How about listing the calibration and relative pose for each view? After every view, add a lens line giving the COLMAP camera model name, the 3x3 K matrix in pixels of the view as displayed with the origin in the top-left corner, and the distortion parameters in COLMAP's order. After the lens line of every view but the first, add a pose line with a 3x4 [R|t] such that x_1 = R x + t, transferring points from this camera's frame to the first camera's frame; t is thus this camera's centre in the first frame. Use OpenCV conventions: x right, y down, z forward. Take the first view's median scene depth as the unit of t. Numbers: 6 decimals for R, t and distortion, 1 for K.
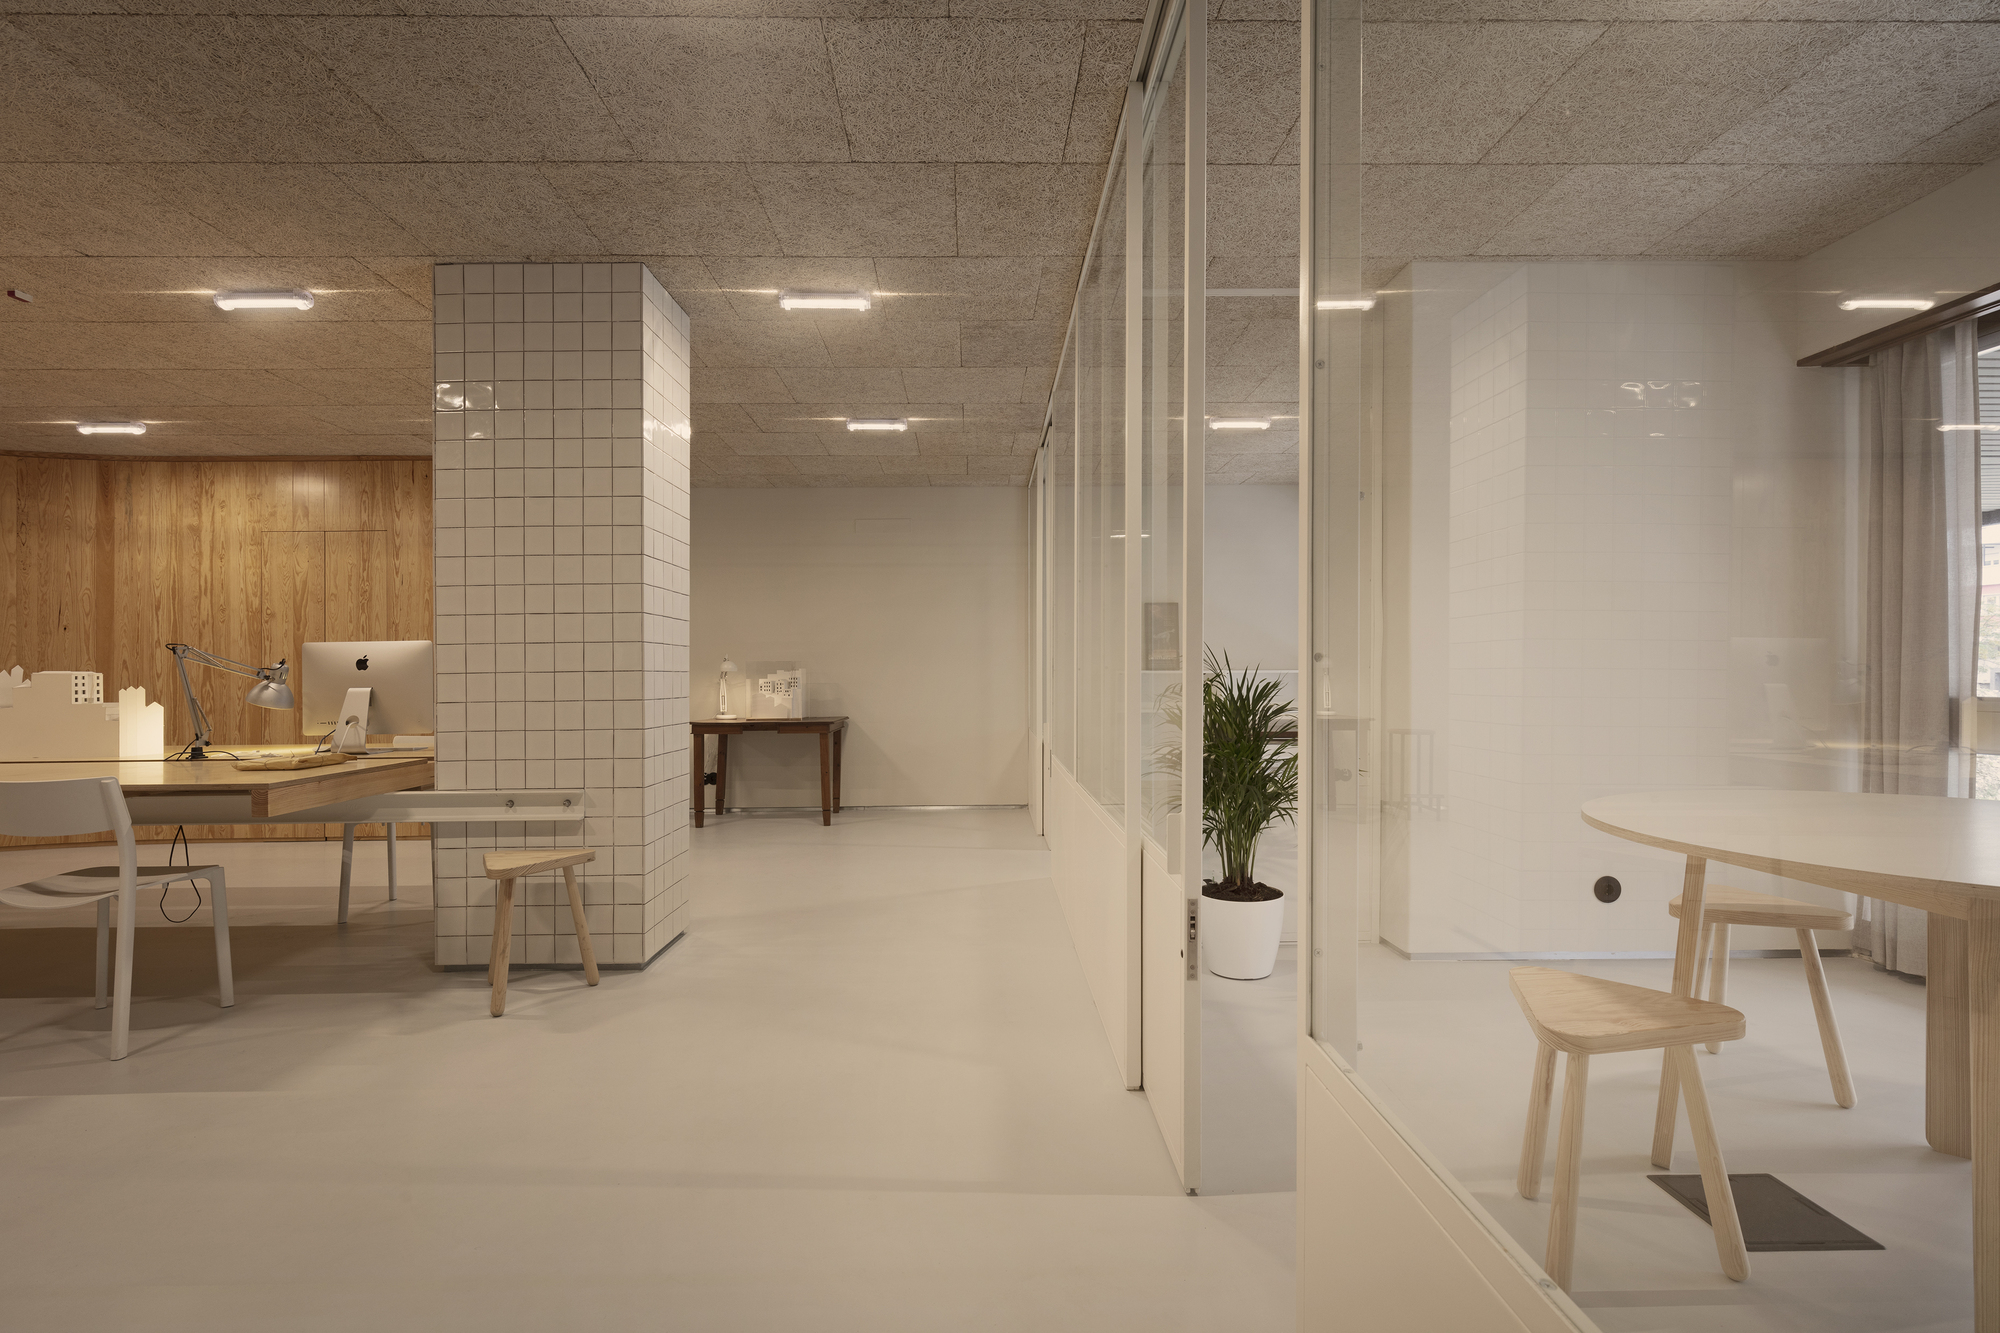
lens RADIAL K [[975.0, 0, 1005.7], [0, 975.0, 670.5], [0, 0, 1]] dist [-0.002016, 0.000892]
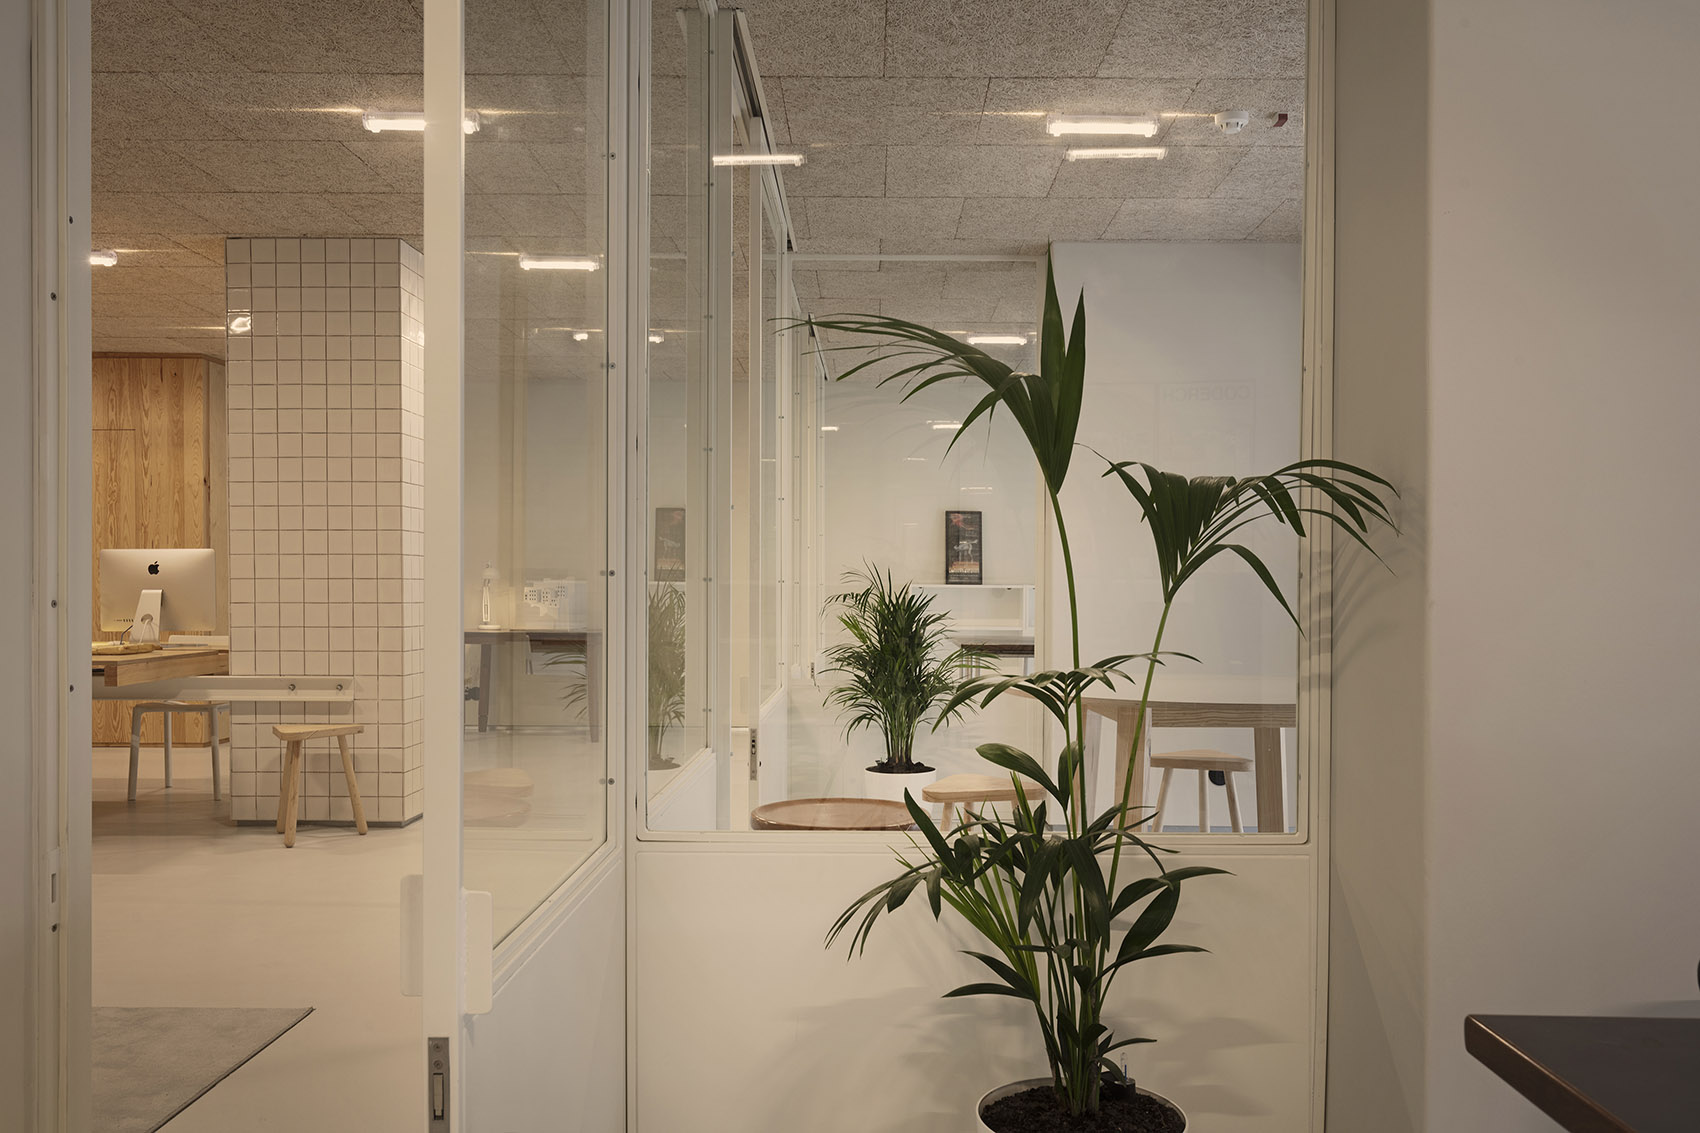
lens RADIAL K [[1385.5, 0, 932.8], [0, 1385.5, 647.3], [0, 0, 1]] dist [0.003548, 0.001772]
pose [[0.999808, 0.013374, 0.014345, 0.234084], [-0.014046, 0.998758, 0.047812, -0.005624], [-0.013687, -0.048004, 0.998753, -0.652126]]
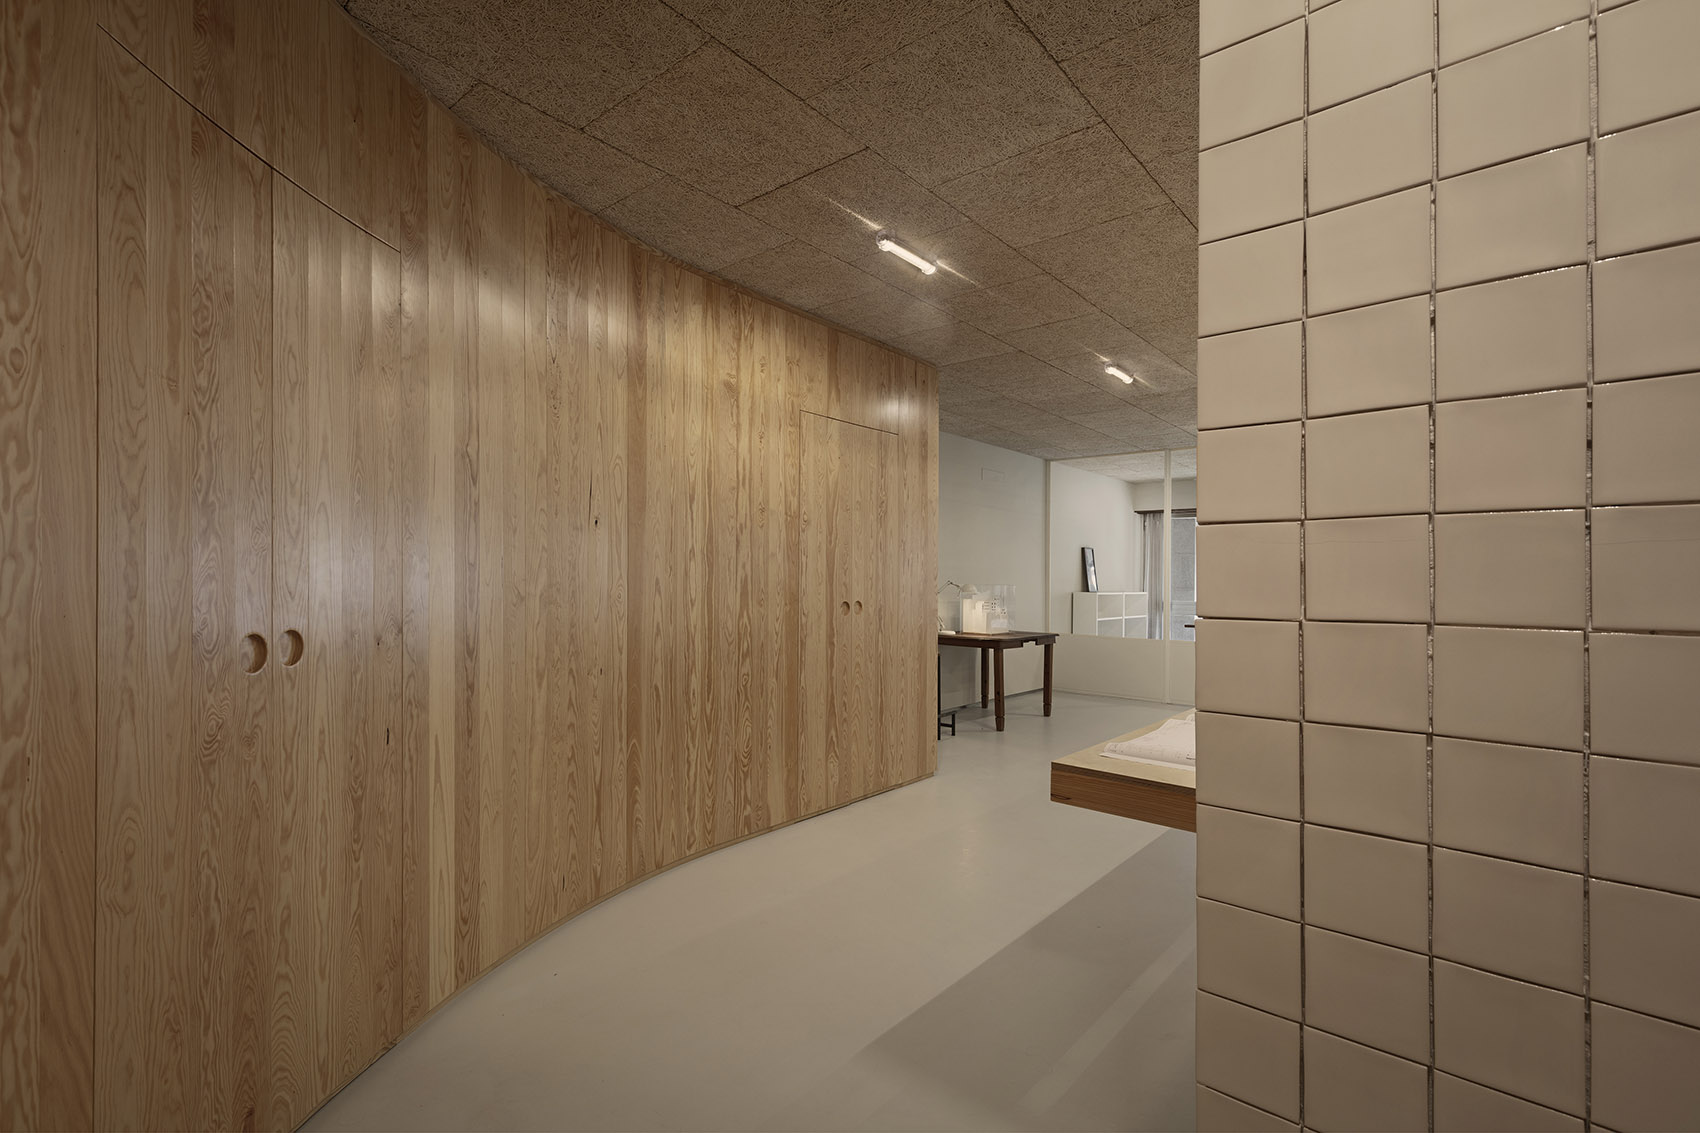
lens RADIAL K [[741.6, 0, 850.0], [0, 741.6, 566.5], [0, 0, 1]] dist [0.000953, 0.000012]
pose [[0.673178, 0.028403, 0.738935, -1.807975], [-0.022795, 0.999584, -0.017656, -0.019836], [-0.739129, -0.004959, 0.673546, 0.912881]]
